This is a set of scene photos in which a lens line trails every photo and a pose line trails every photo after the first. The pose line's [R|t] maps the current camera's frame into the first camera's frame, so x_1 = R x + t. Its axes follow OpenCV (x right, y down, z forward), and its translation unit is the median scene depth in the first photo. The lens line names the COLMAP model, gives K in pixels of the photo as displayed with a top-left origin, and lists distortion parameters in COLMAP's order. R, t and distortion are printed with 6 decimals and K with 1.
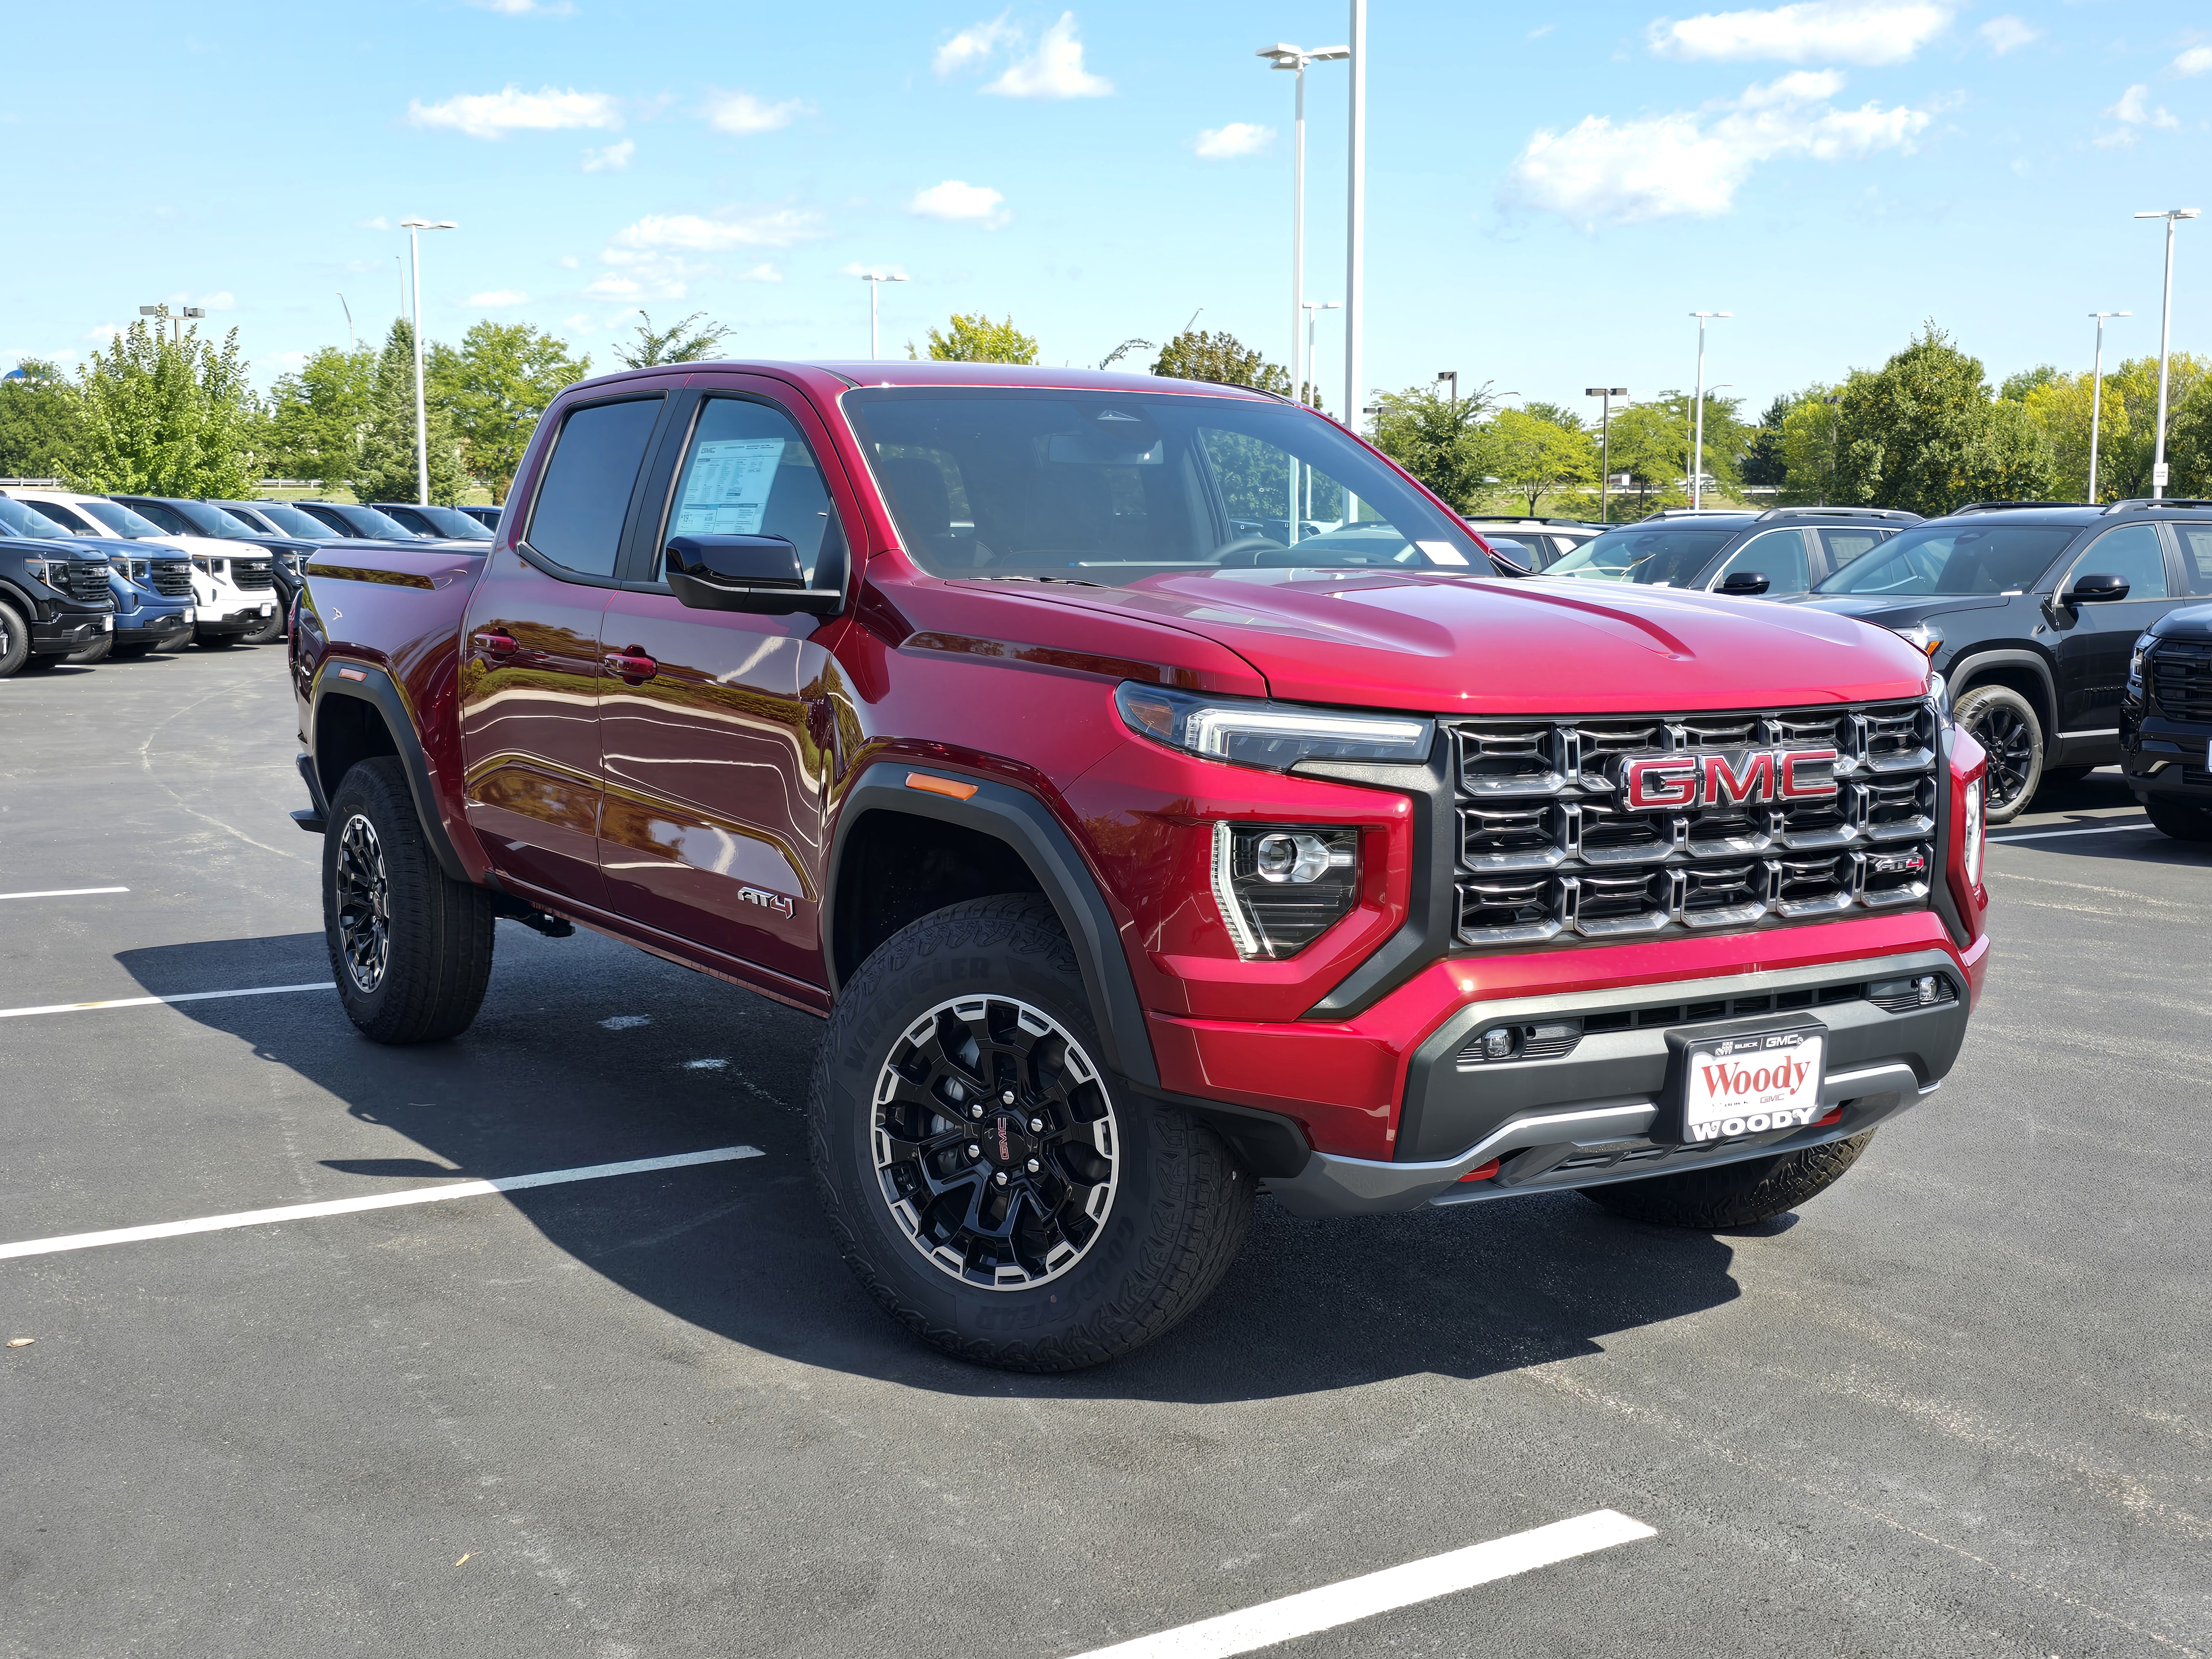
lens RADIAL K [[2605.3, 0, 1091.5], [0, 2605.3, 820.7], [0, 0, 1]] dist [0.064429, 0.000000]
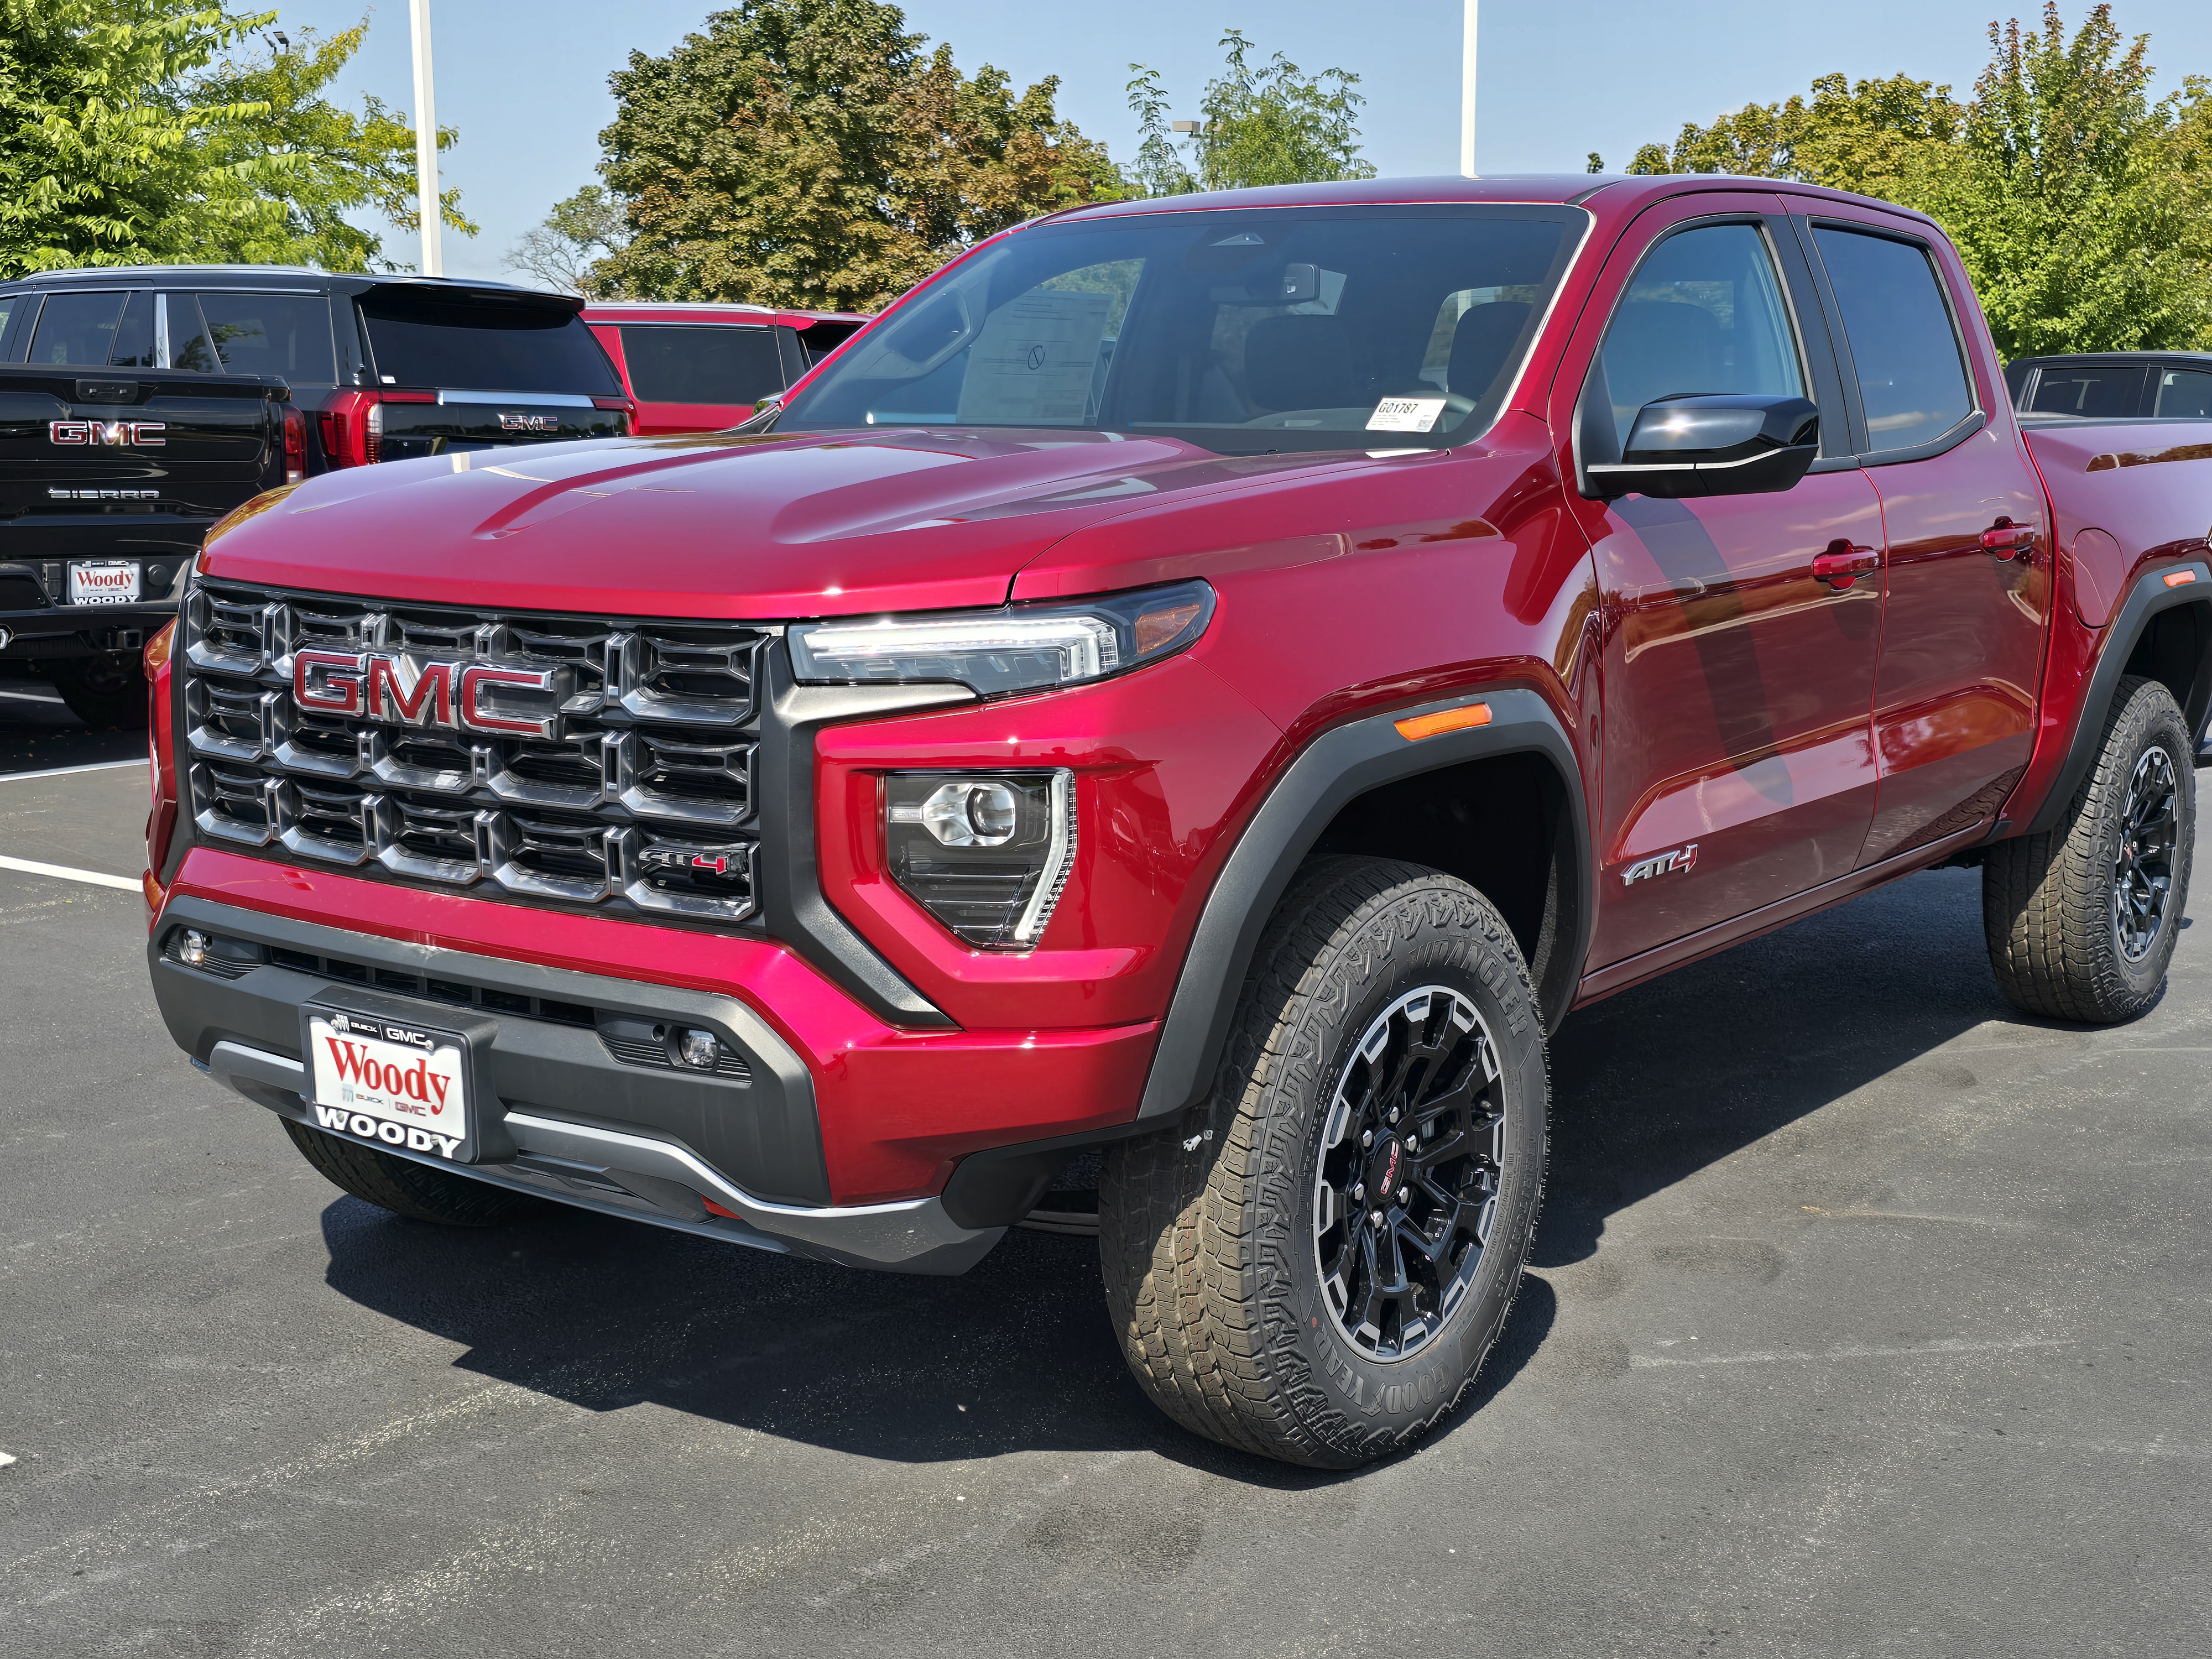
lens RADIAL K [[2707.6, 0, 1104.1], [0, 2707.6, 837.3], [0, 0, 1]] dist [0.058039, 0.000000]
pose [[0.364679, 0.147197, -0.919425, 1.049978], [-0.109921, 0.987327, 0.114469, -0.086322], [0.924623, 0.059320, 0.376237, 0.874512]]
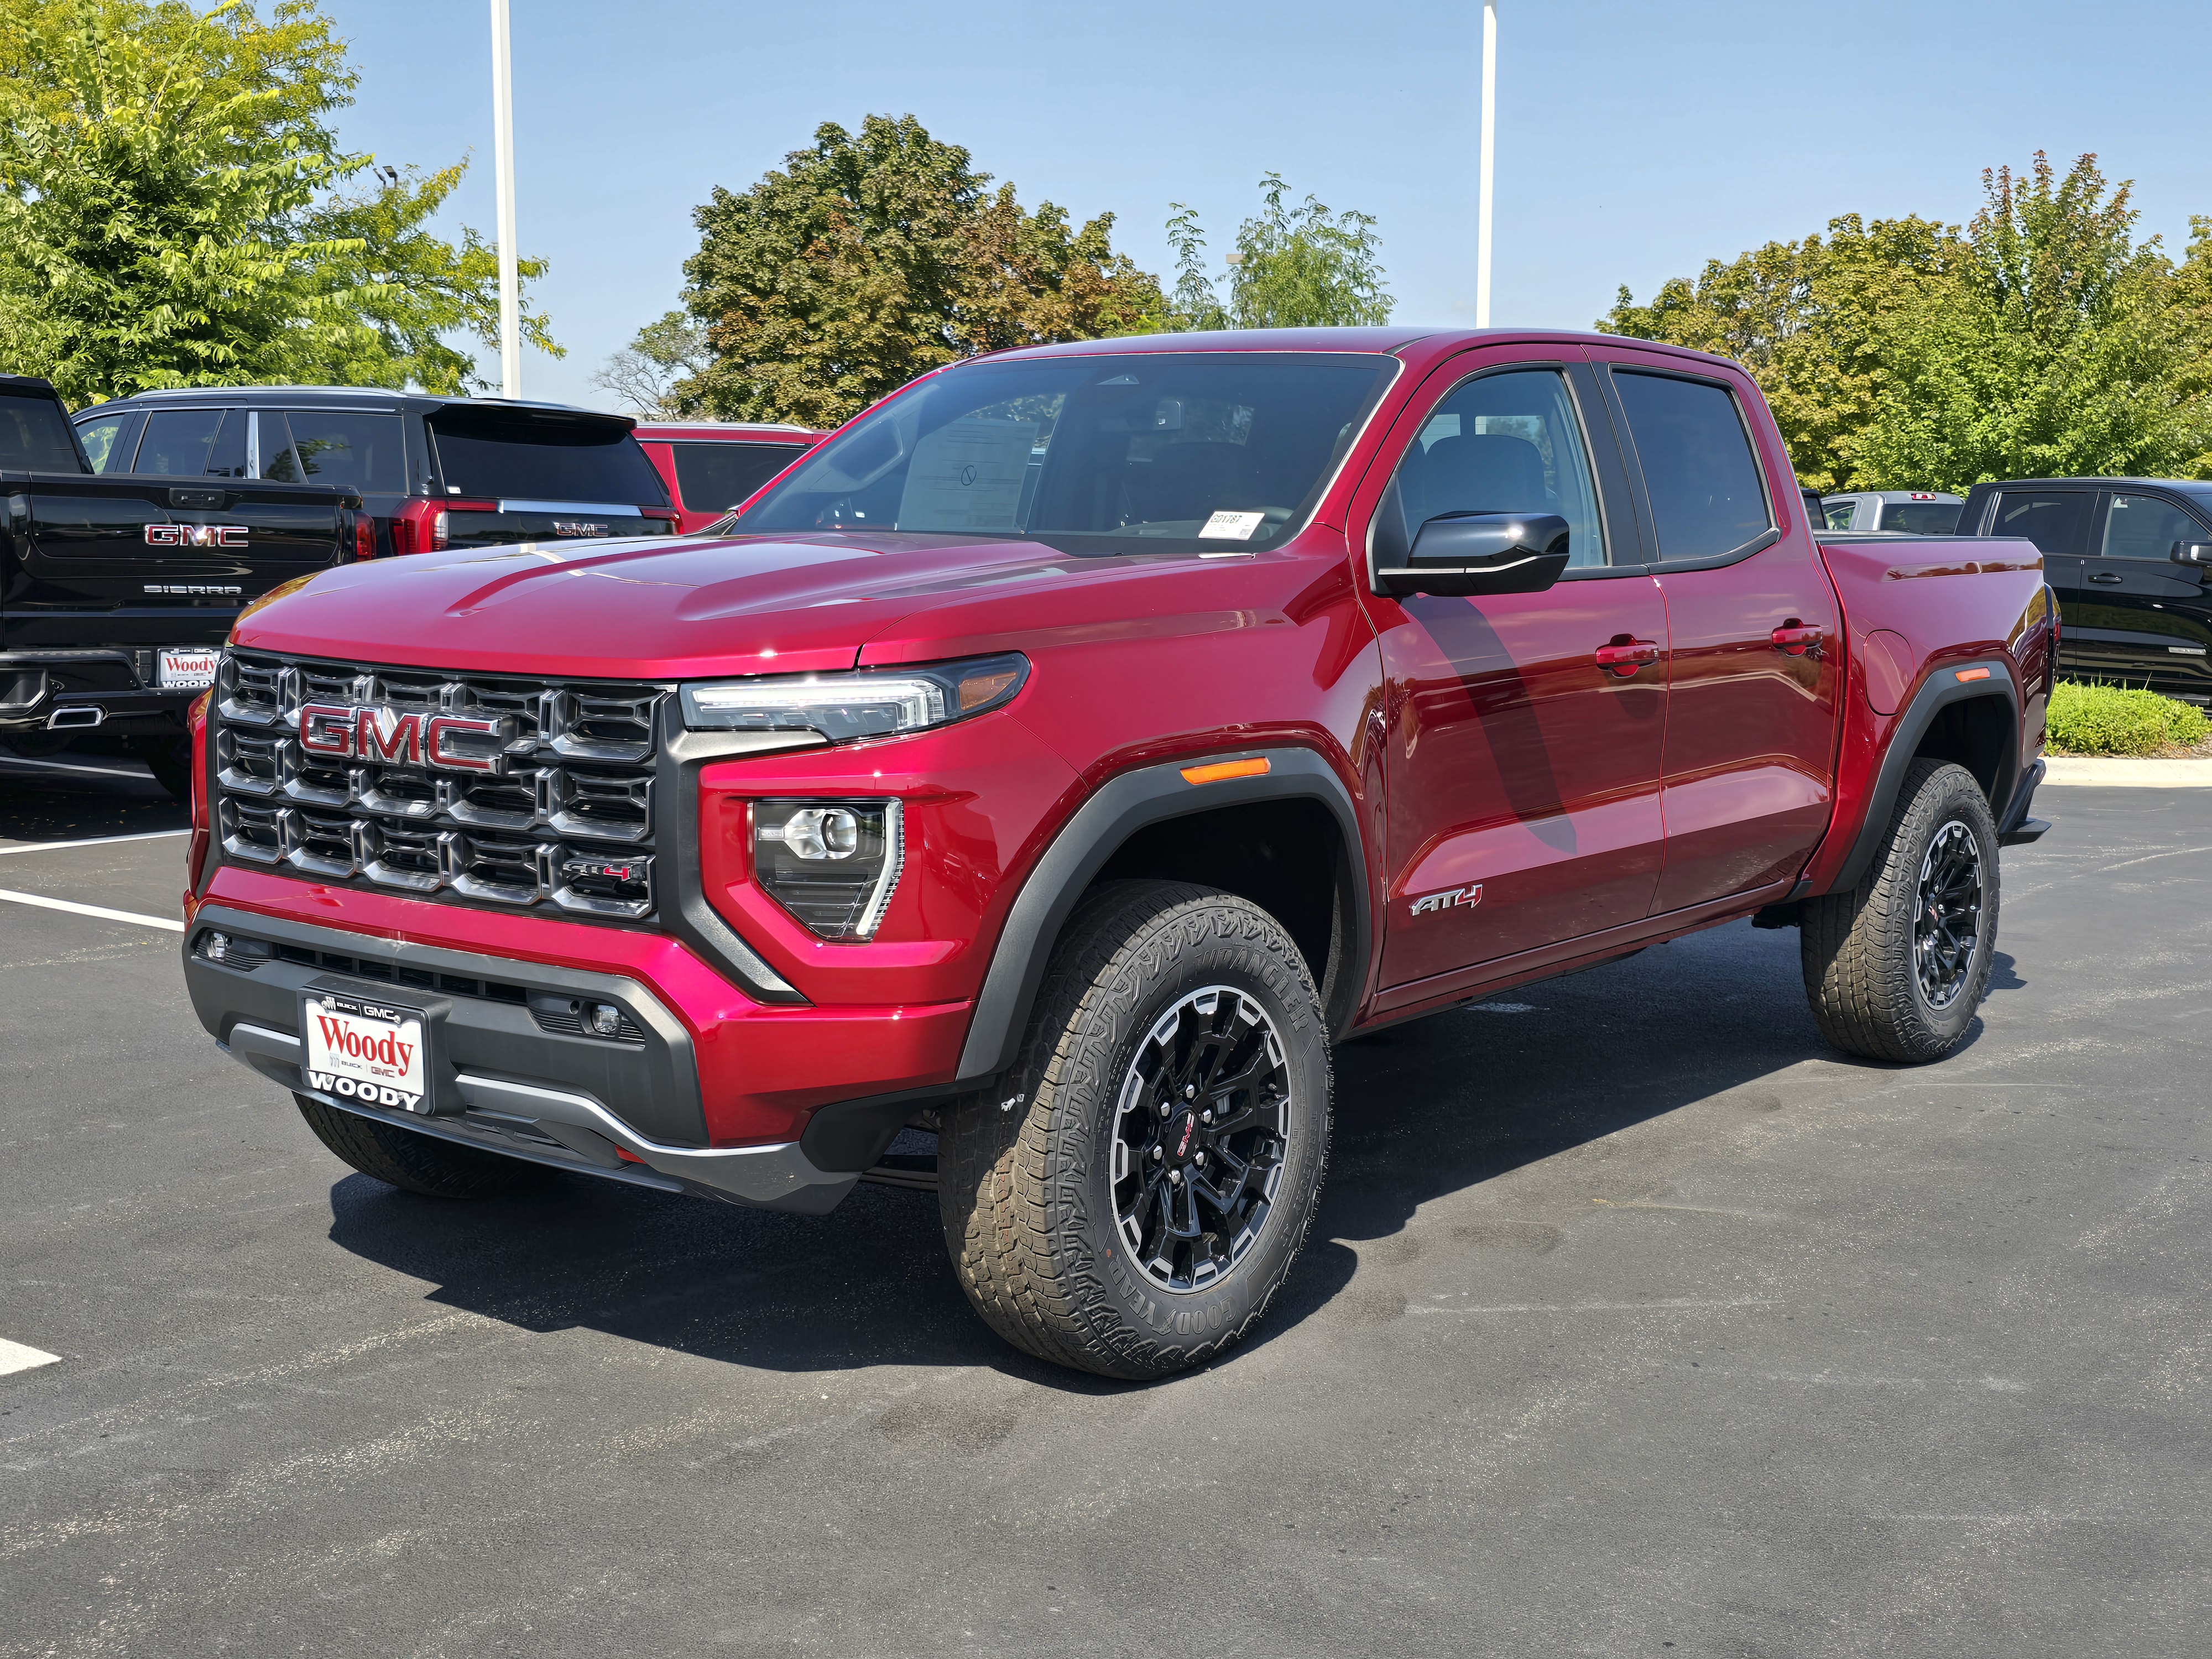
lens RADIAL K [[2605.3, 0, 1128.5], [0, 2605.3, 820.6], [0, 0, 1]] dist [0.064429, 0.000000]
pose [[0.349210, 0.111000, -0.930447, 1.226975], [-0.118432, 0.990225, 0.073682, -0.087311], [0.929530, 0.084464, 0.358942, 0.893328]]
